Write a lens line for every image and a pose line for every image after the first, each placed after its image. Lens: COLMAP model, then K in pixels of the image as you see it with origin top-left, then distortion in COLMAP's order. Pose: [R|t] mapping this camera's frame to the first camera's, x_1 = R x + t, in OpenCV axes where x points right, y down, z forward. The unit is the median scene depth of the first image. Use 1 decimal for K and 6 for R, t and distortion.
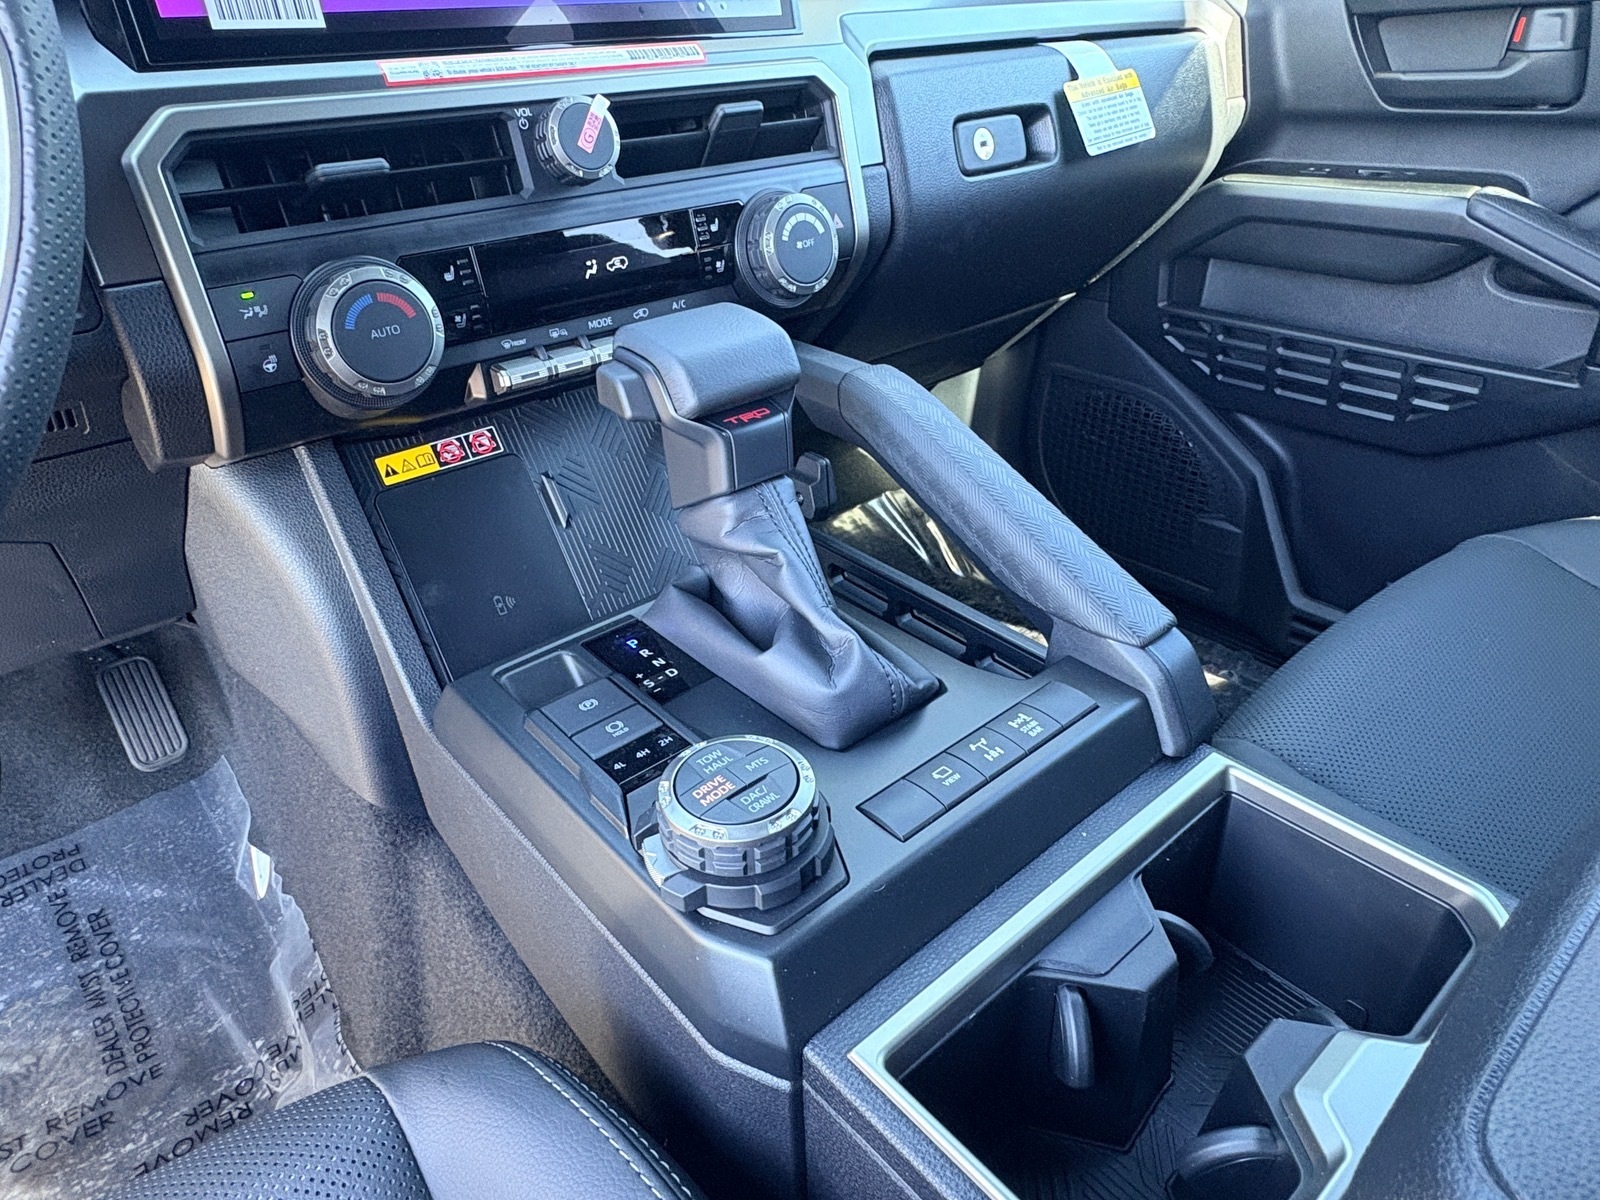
lens RADIAL K [[982.1, 0, 761.8], [0, 982.1, 587.3], [0, 0, 1]] dist [-0.006230, 0.007915]
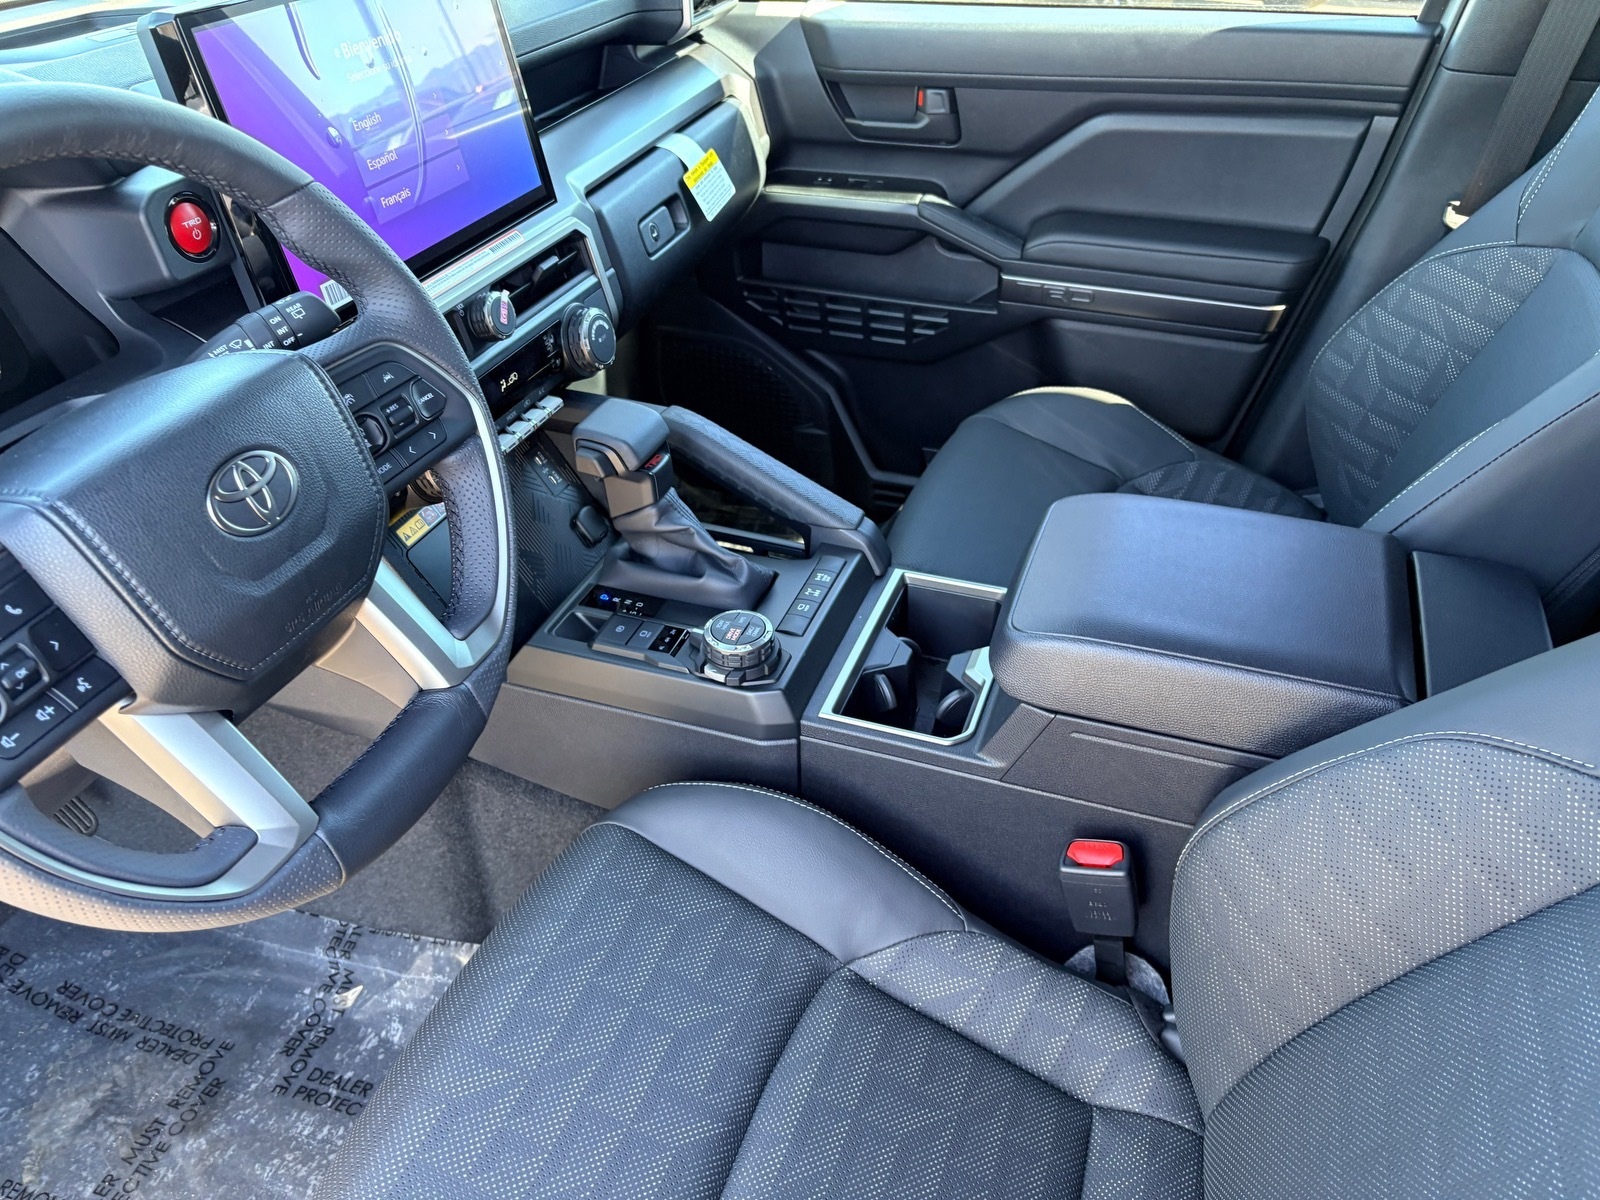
lens RADIAL K [[1224.4, 0, 803.1], [0, 1224.4, 609.5], [0, 0, 1]] dist [0.040241, -0.039552]
pose [[0.854864, -0.270739, 0.442616, -0.737434], [0.232475, 0.962510, 0.139748, -0.133651], [-0.463857, -0.016568, 0.885755, -1.022900]]
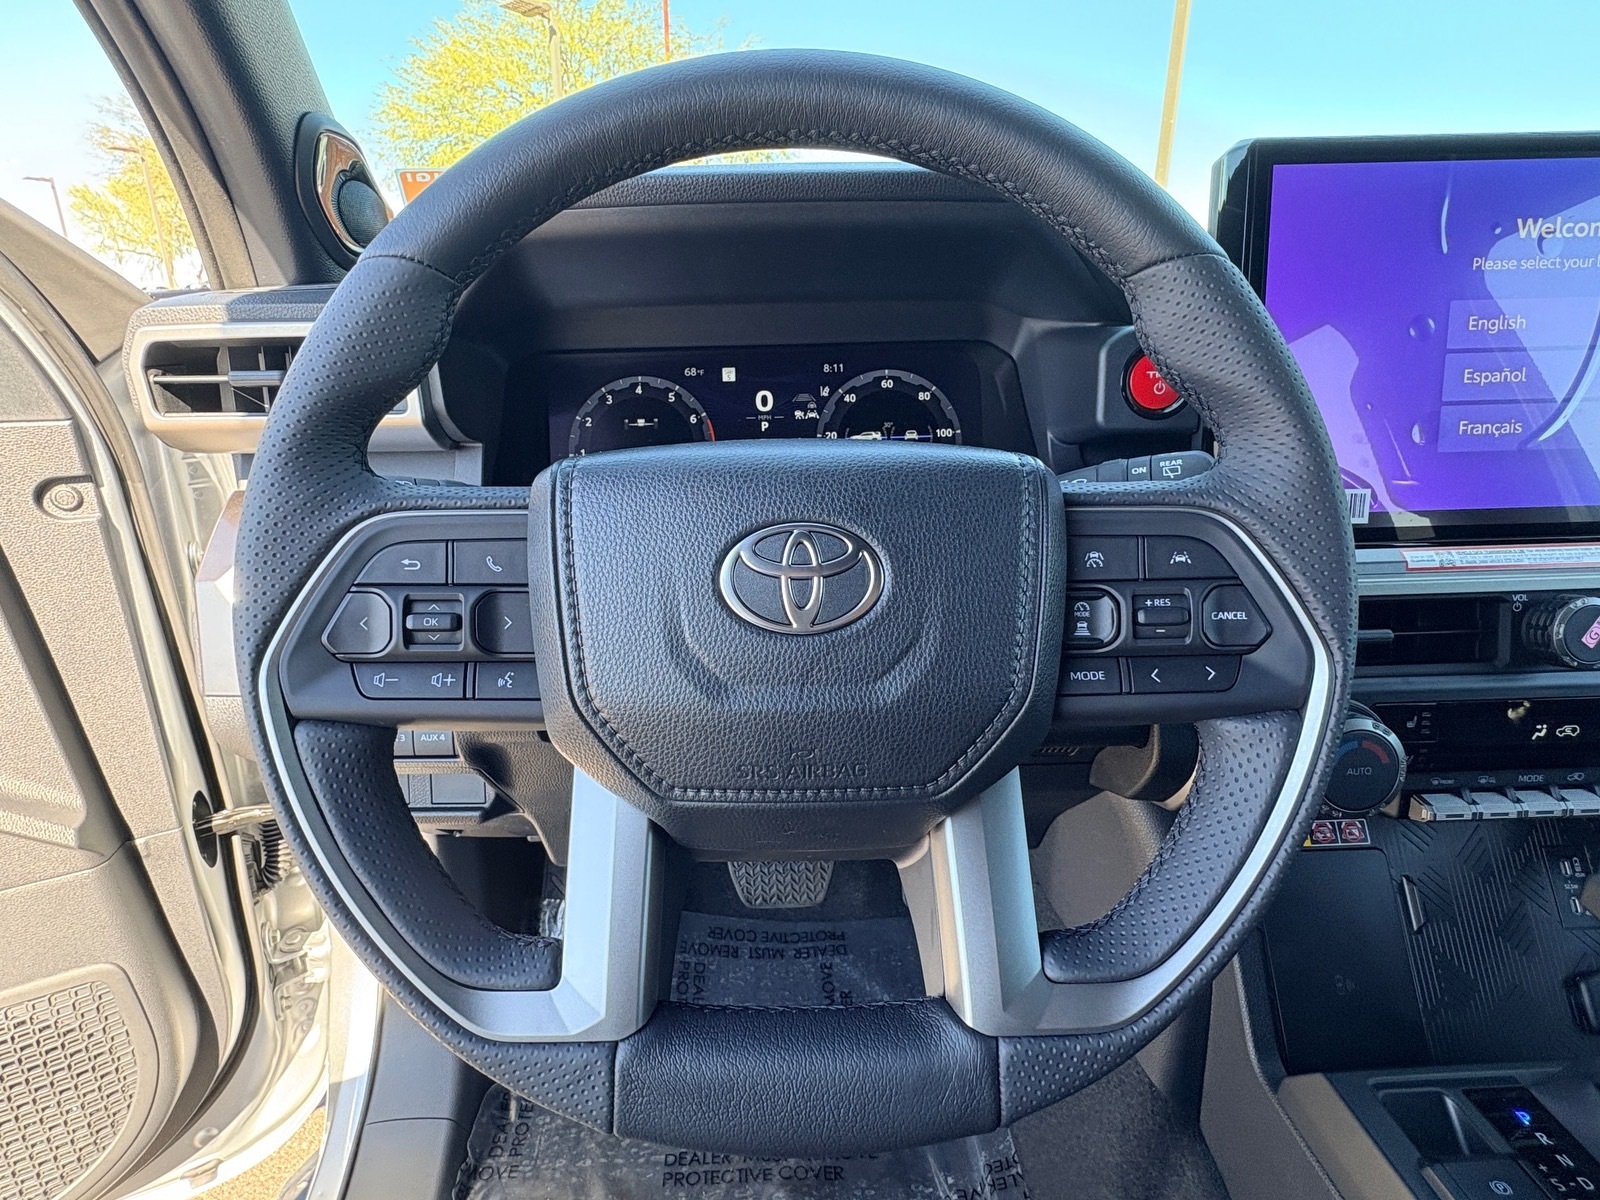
lens RADIAL K [[844.7, 0, 779.6], [0, 844.7, 599.2], [0, 0, 1]] dist [0.009988, -0.003912]
pose [[0.796028, 0.227695, -0.560797, -0.340967], [-0.309949, 0.949186, -0.054572, -0.151254], [0.519875, 0.217260, 0.826153, -0.226043]]
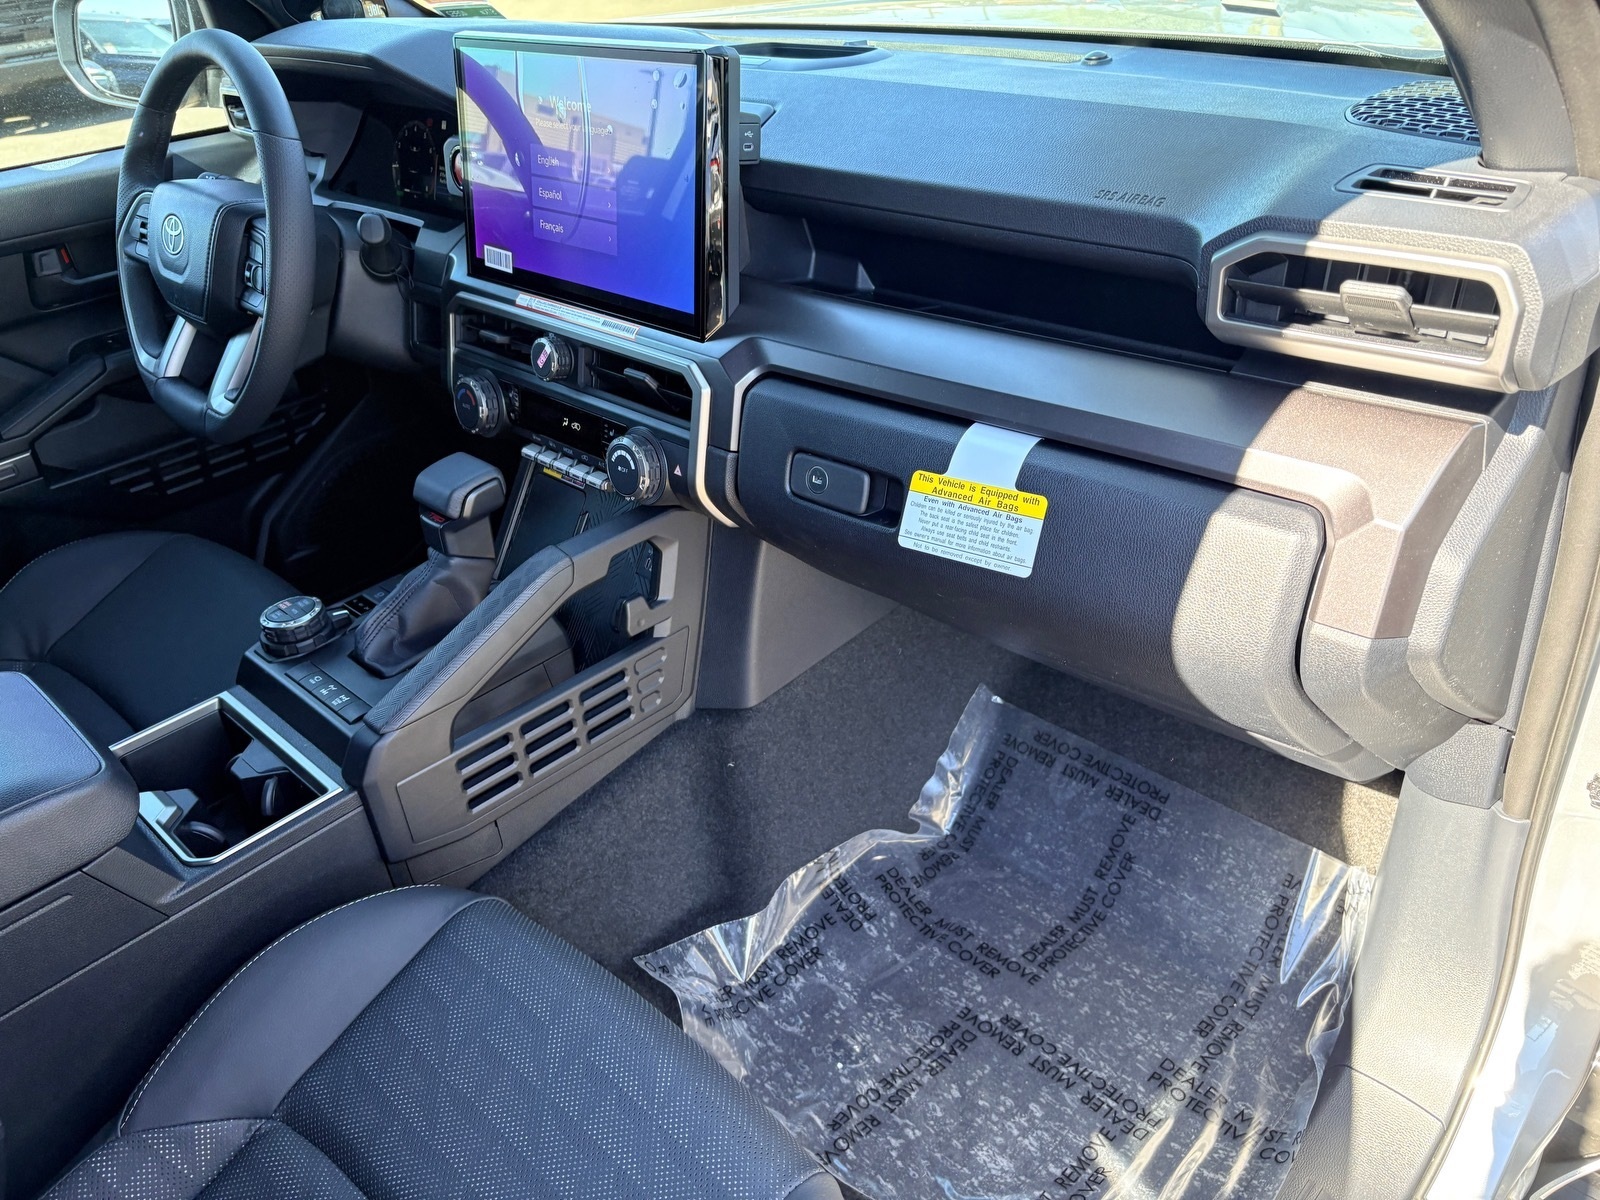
lens RADIAL K [[1224.4, 0, 789.0], [0, 1224.4, 609.0], [0, 0, 1]] dist [0.040241, -0.039552]
pose [[0.119248, 0.554853, -0.823357, 1.843879], [-0.425730, 0.777745, 0.462457, -1.232099], [0.896958, 0.295380, 0.328962, 0.720192]]
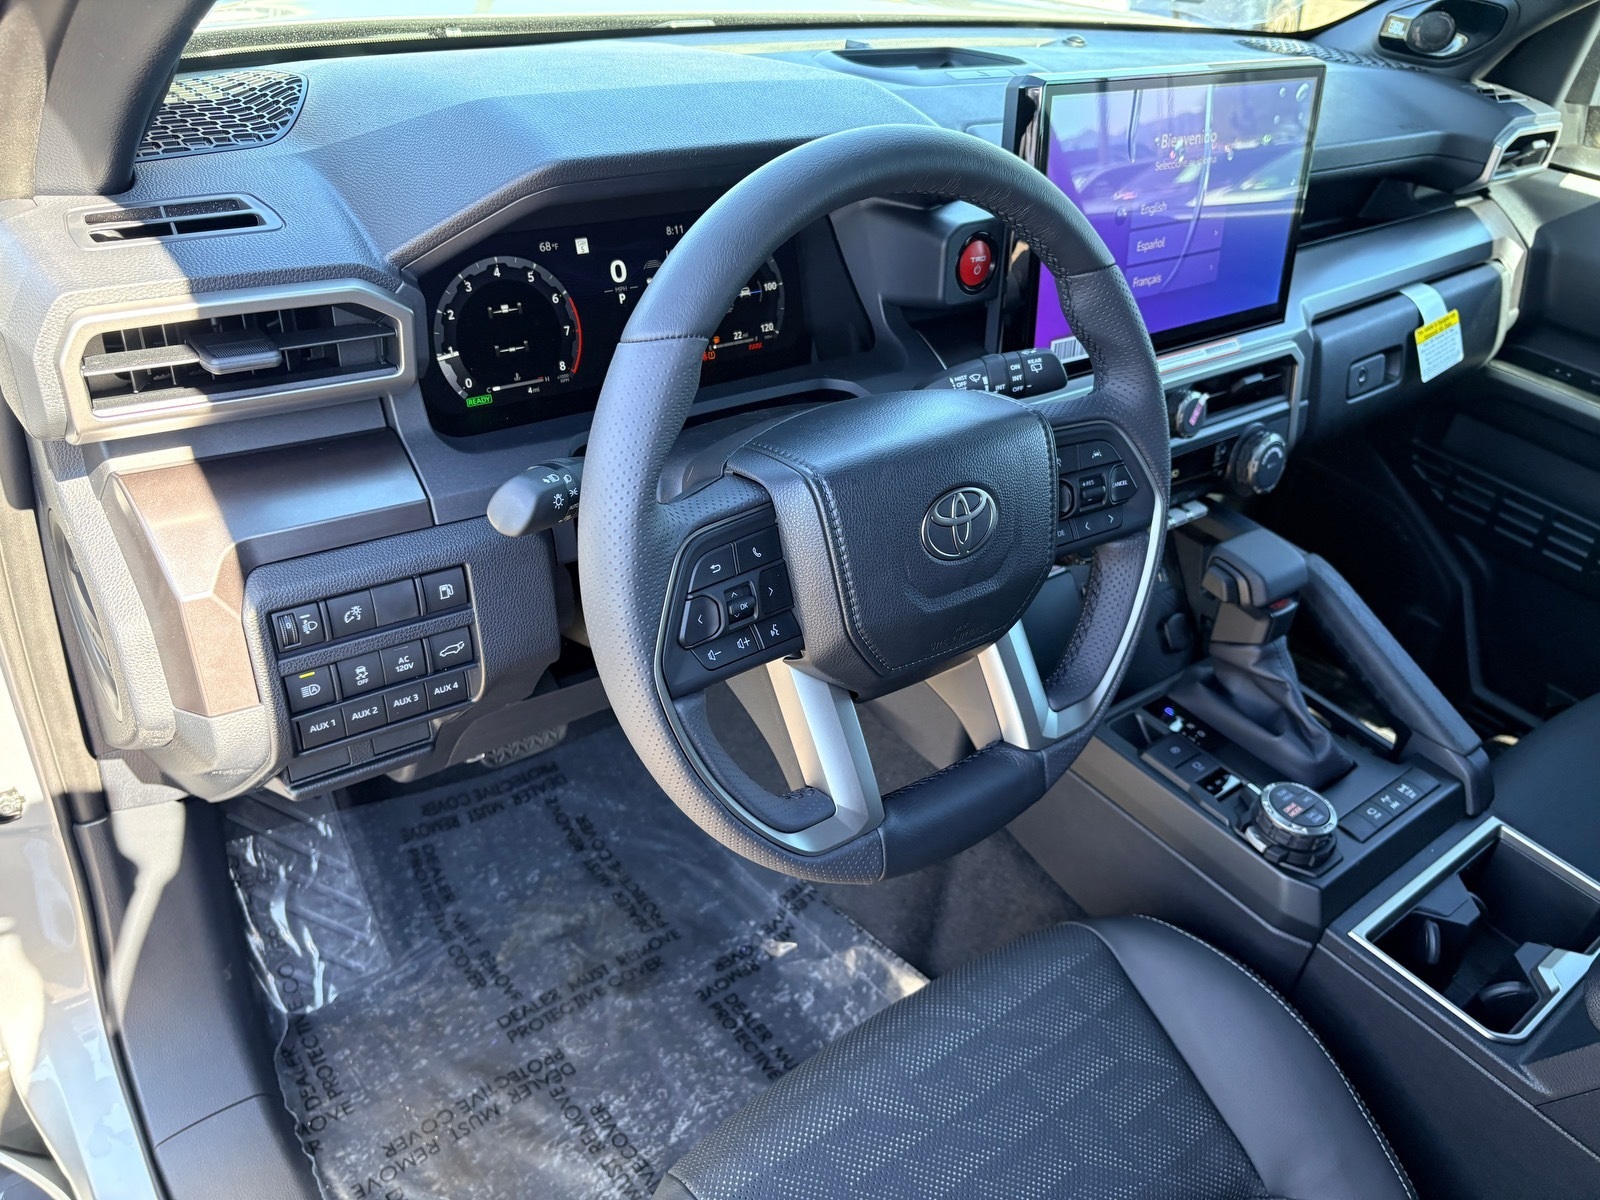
lens RADIAL K [[1224.4, 0, 804.1], [0, 1224.4, 603.2], [0, 0, 1]] dist [0.040241, -0.039552]
pose [[0.987722, 0.133561, 0.081034, -0.882926], [-0.139851, 0.987122, 0.077660, -0.190813], [-0.069618, -0.088039, 0.993681, -0.995948]]
